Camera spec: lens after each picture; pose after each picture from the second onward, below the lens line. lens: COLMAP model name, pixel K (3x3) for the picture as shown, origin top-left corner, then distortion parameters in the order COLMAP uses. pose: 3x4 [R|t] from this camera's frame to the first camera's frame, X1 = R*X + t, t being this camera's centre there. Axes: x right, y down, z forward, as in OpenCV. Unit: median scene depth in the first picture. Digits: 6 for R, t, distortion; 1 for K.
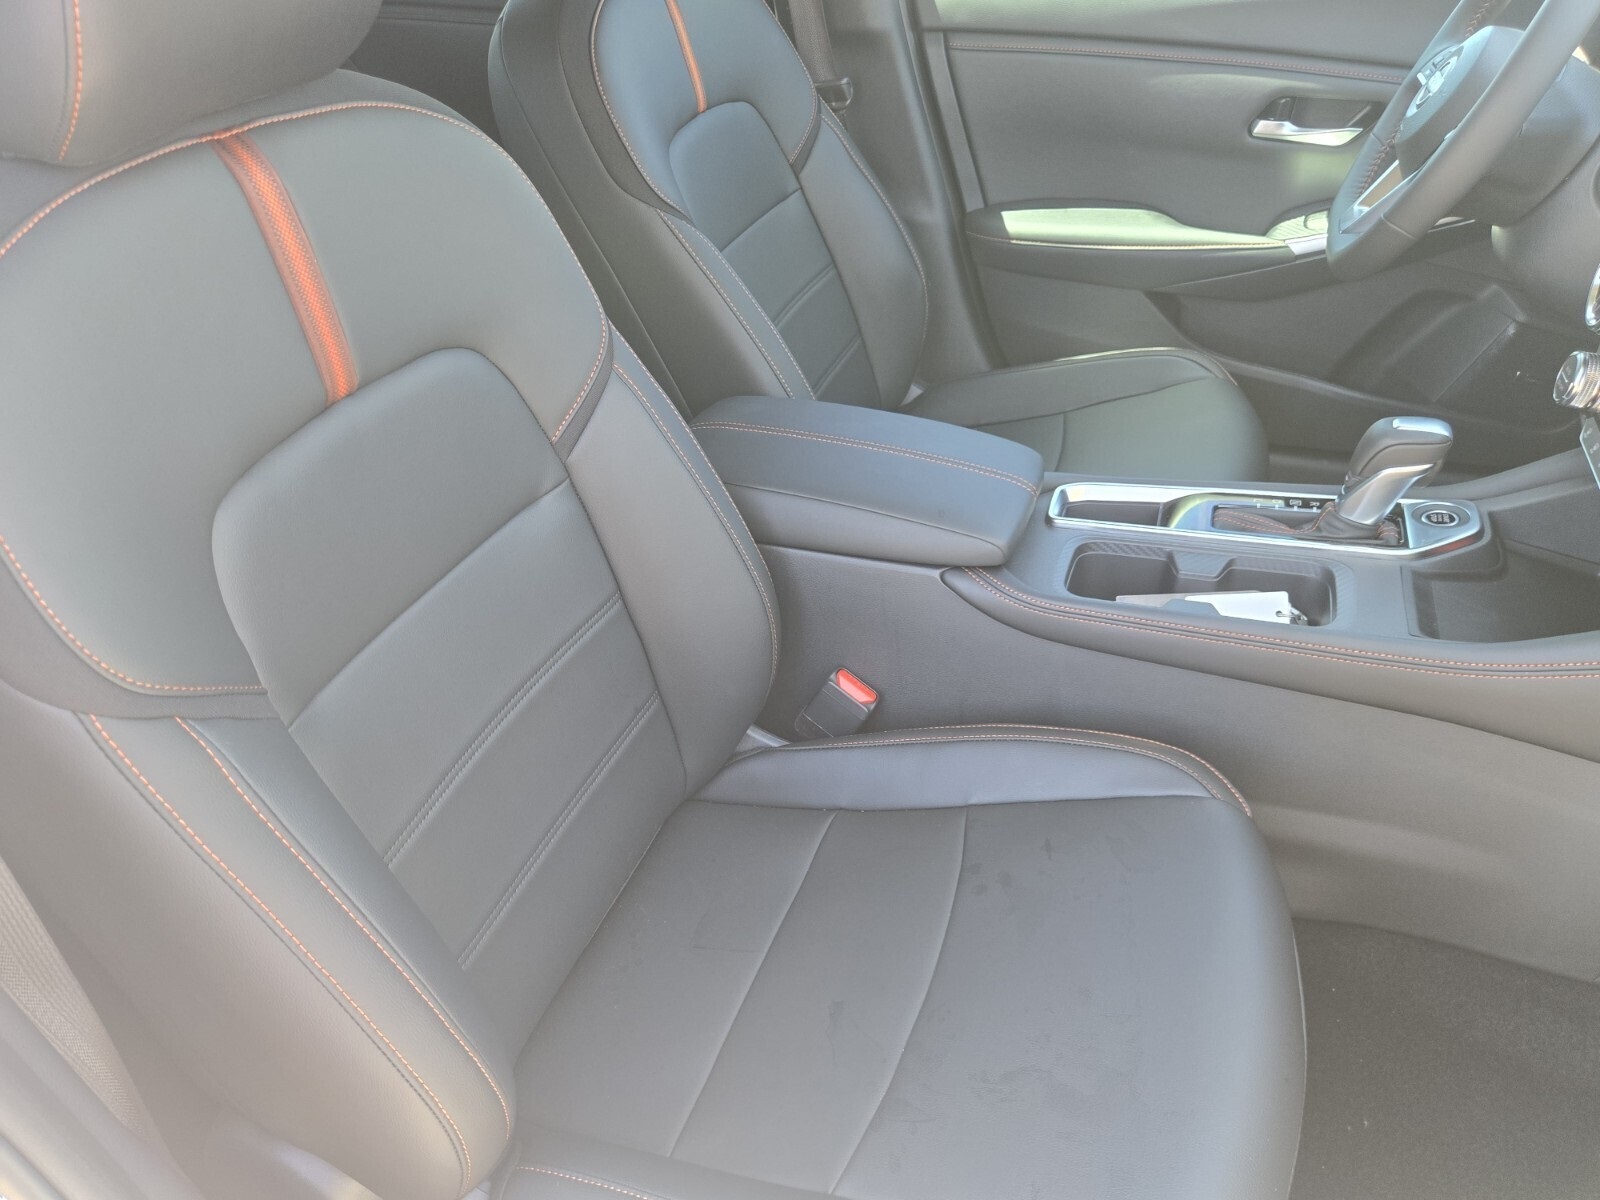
lens RADIAL K [[1095.8, 0, 794.1], [0, 1095.8, 601.9], [0, 0, 1]] dist [0.043793, -0.040622]
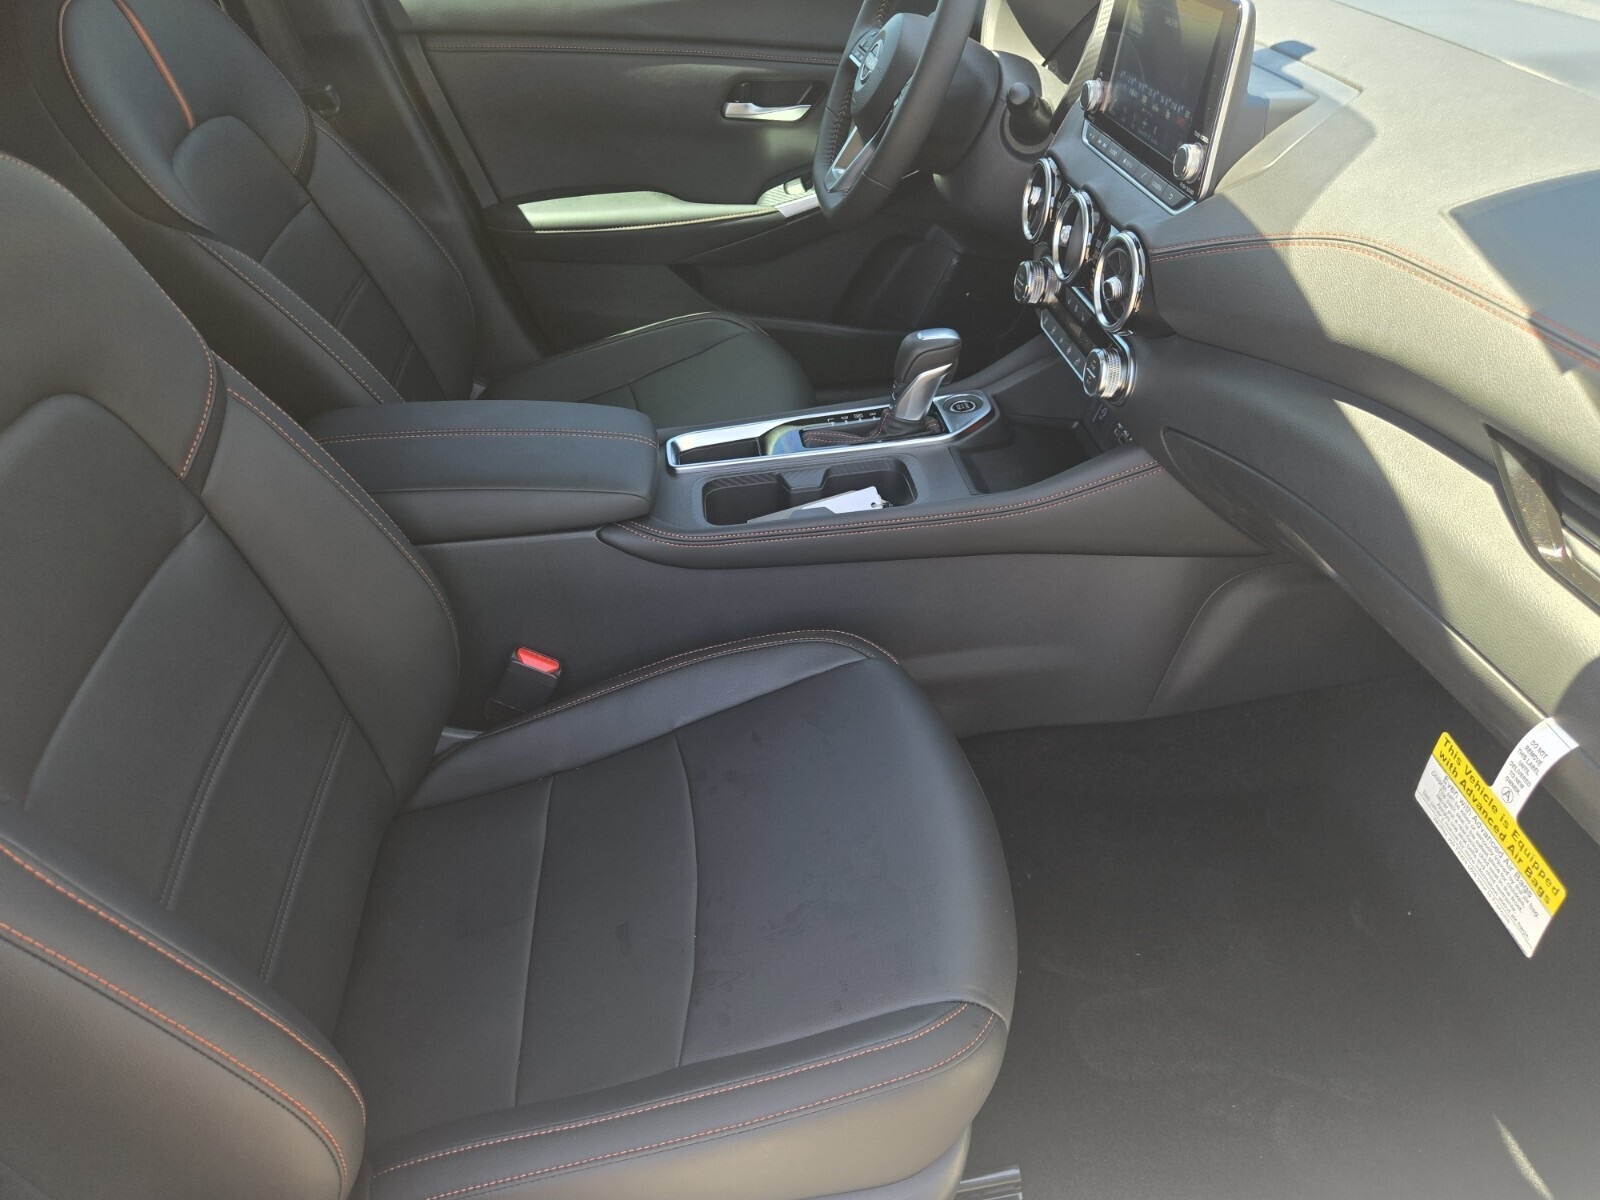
lens RADIAL K [[1095.8, 0, 801.9], [0, 1095.8, 604.8], [0, 0, 1]] dist [0.043793, -0.040622]
pose [[0.889279, -0.241203, 0.388593, -0.114305], [0.239449, 0.969420, 0.053759, 0.030455], [-0.389676, 0.045242, 0.919840, -0.068424]]
